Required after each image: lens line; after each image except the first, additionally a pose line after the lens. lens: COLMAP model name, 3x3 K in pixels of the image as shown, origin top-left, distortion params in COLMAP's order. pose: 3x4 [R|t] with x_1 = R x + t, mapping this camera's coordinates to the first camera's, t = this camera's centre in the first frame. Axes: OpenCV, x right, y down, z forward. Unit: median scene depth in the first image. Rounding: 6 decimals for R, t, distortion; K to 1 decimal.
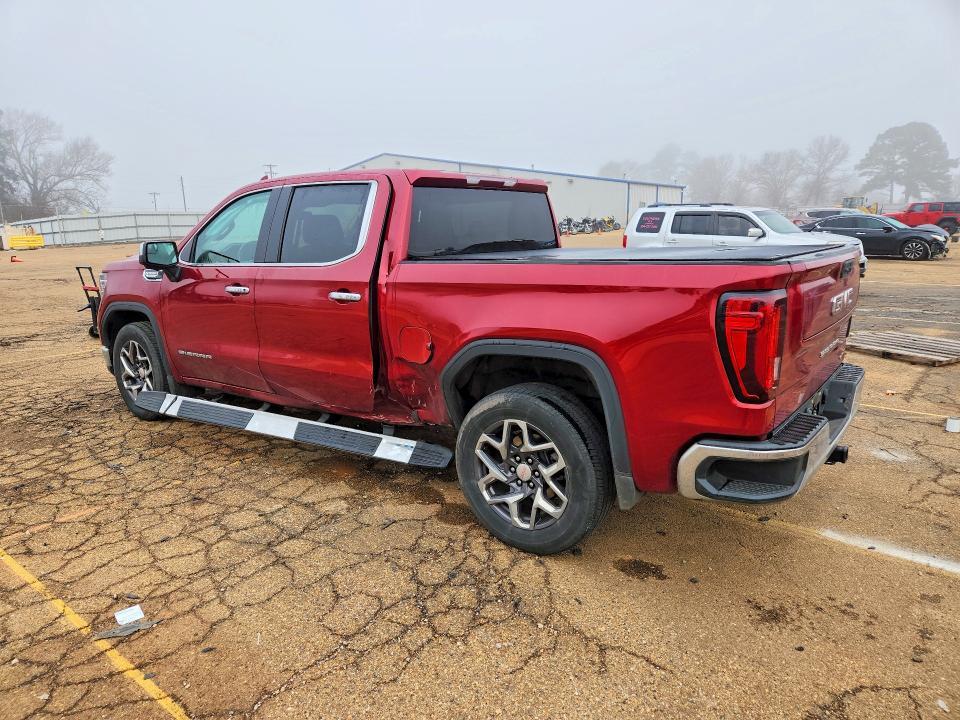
lens RADIAL K [[645.7, 0, 479.0], [0, 645.7, 358.0], [0, 0, 1]] dist [0.043700, -0.012672]
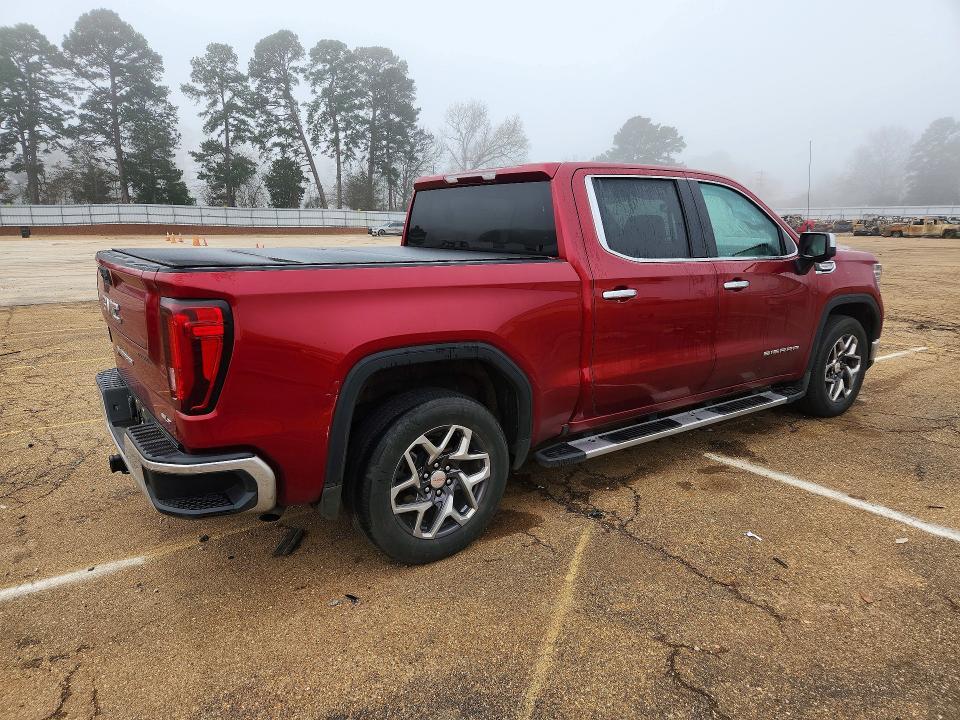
lens RADIAL K [[645.7, 0, 480.5], [0, 645.7, 362.7], [0, 0, 1]] dist [0.043700, -0.012672]
pose [[-0.303964, 0.219316, -0.927096, 0.891333], [-0.181707, 0.941930, 0.282401, -0.263310], [0.935194, 0.254299, -0.246462, 1.210128]]
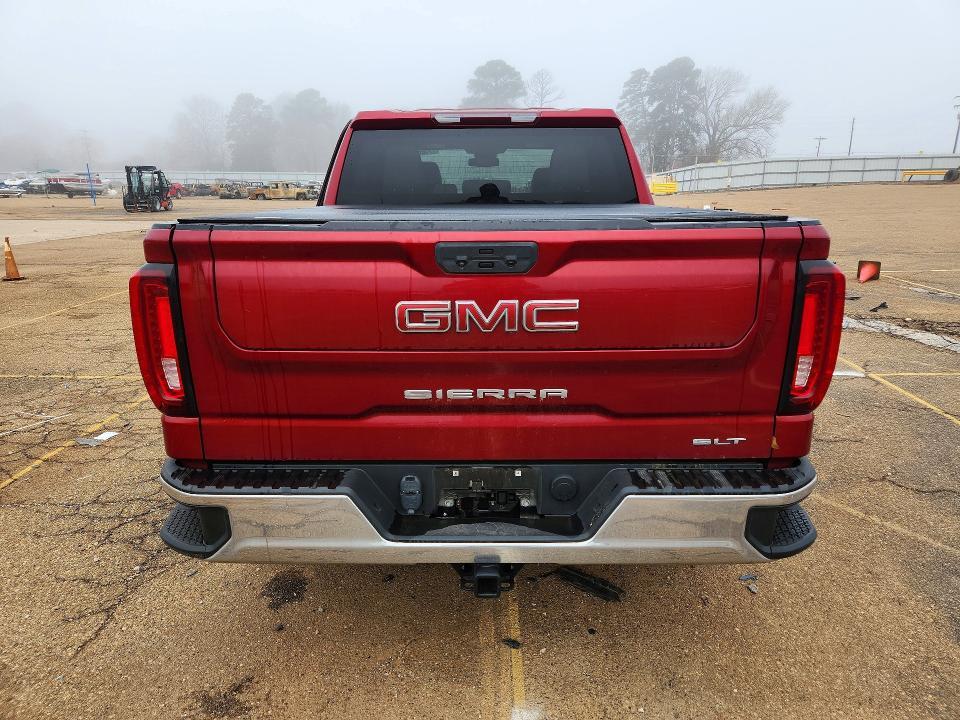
lens RADIAL K [[645.7, 0, 481.8], [0, 645.7, 360.2], [0, 0, 1]] dist [0.043700, -0.012672]
pose [[0.594087, 0.223586, -0.772703, 0.664161], [-0.160916, 0.974211, 0.158174, -0.092782], [0.788141, 0.030371, 0.614745, 0.453431]]
